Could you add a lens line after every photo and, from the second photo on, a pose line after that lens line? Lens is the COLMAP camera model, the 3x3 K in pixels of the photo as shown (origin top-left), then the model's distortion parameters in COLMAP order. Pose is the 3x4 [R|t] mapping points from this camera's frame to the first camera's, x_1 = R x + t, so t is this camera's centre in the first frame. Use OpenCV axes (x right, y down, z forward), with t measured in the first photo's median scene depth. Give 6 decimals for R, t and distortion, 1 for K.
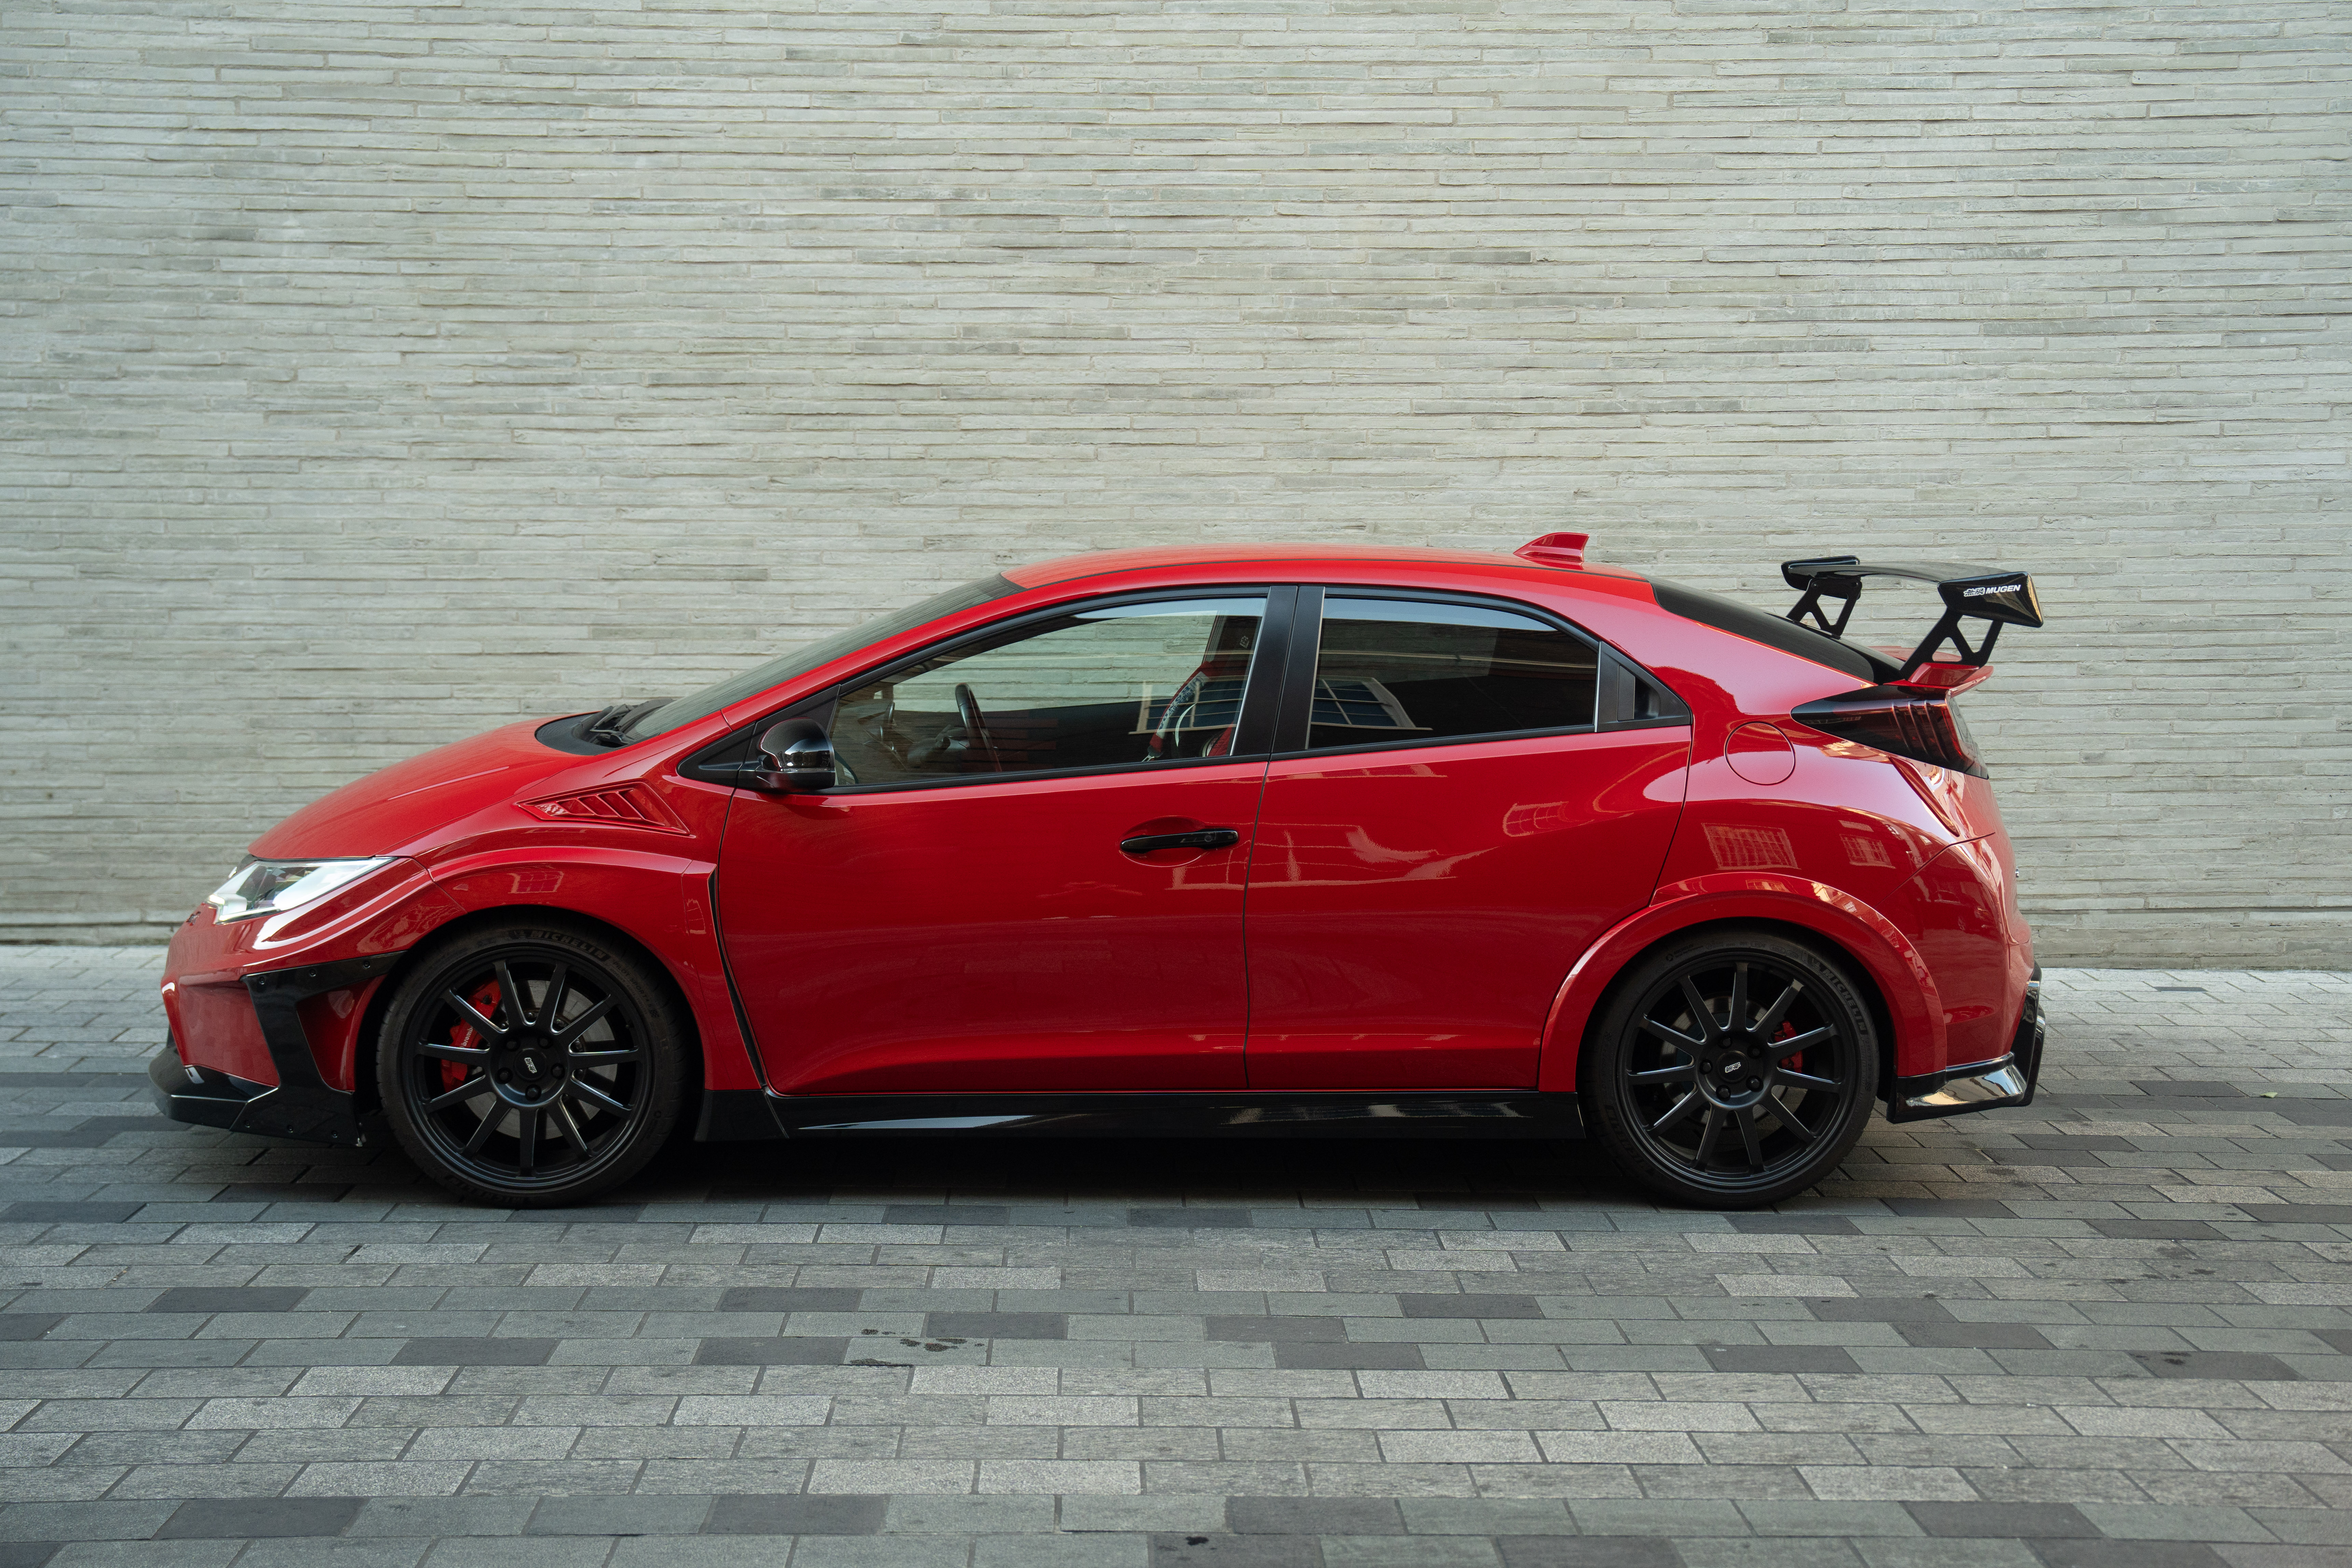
lens RADIAL K [[2739.4, 0, 1176.0], [0, 2739.4, 784.0], [0, 0, 1]] dist [0.020560, 0.025959]
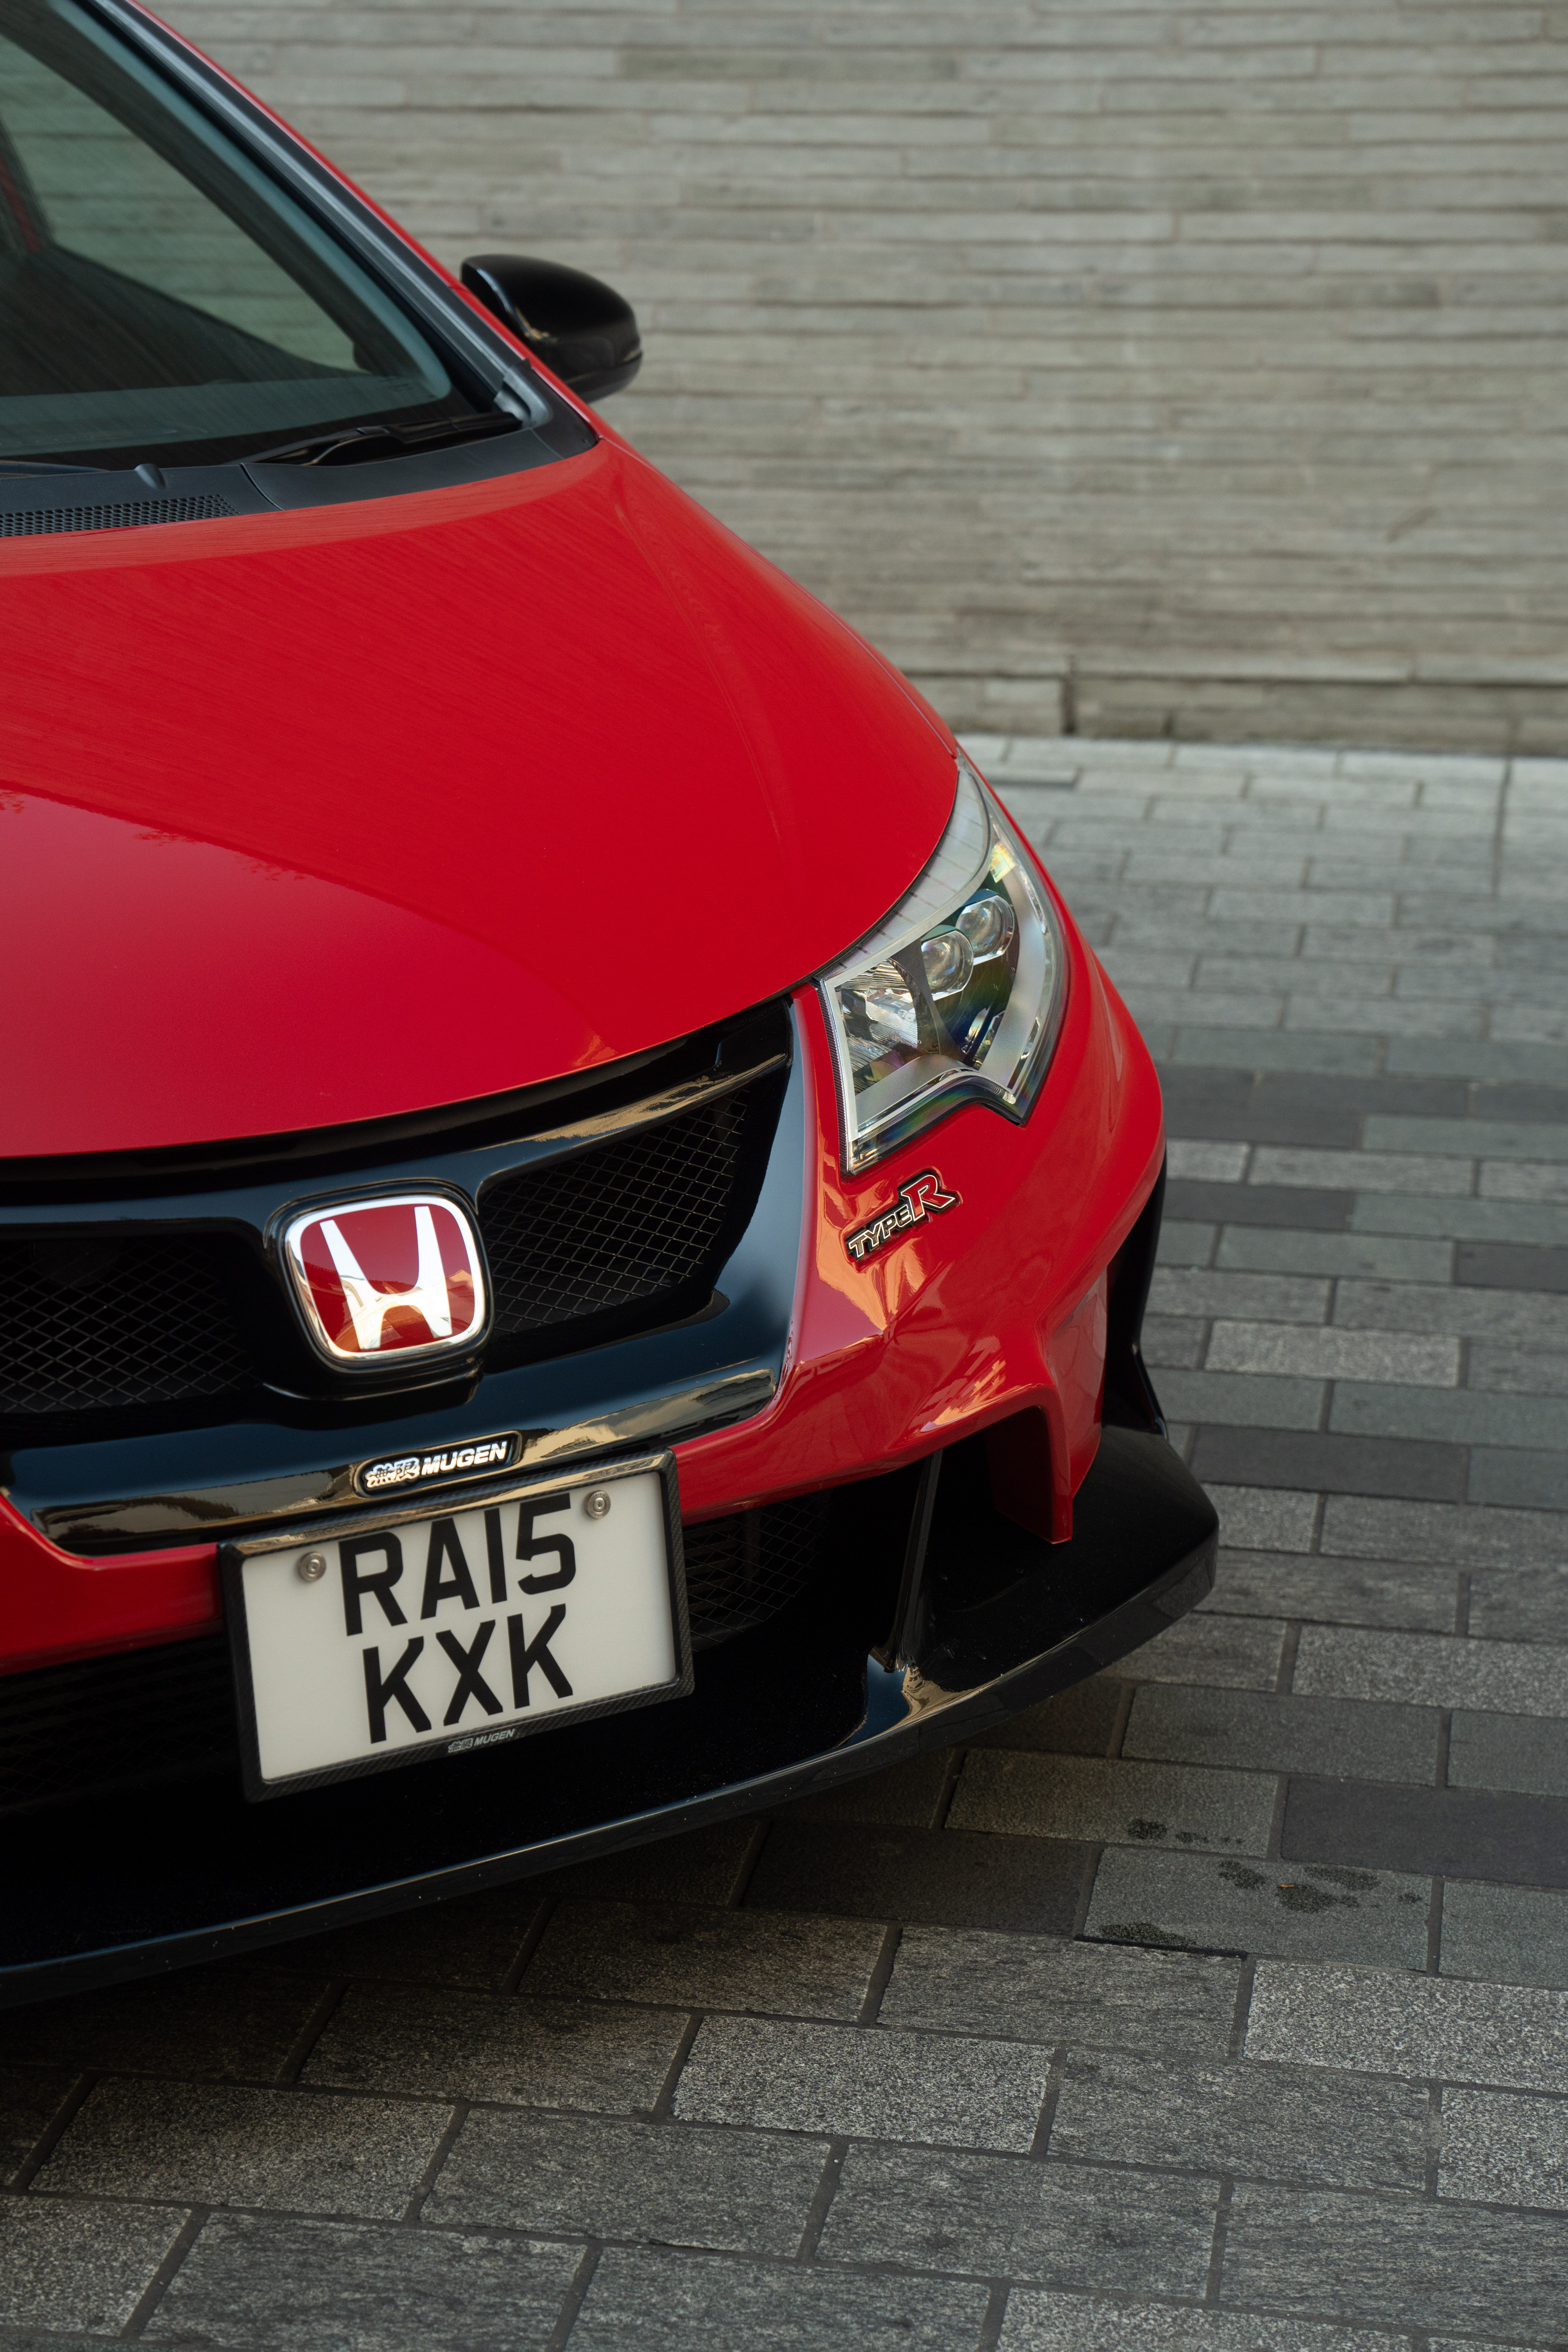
lens RADIAL K [[4655.6, 0, 778.8], [0, 4655.6, 1304.9], [0, 0, 1]] dist [0.276510, -0.208614]
pose [[0.981210, 0.051933, -0.185820, -0.036669], [-0.012323, 0.977996, 0.208258, -0.030458], [0.192547, -0.202055, 0.960260, 0.303932]]
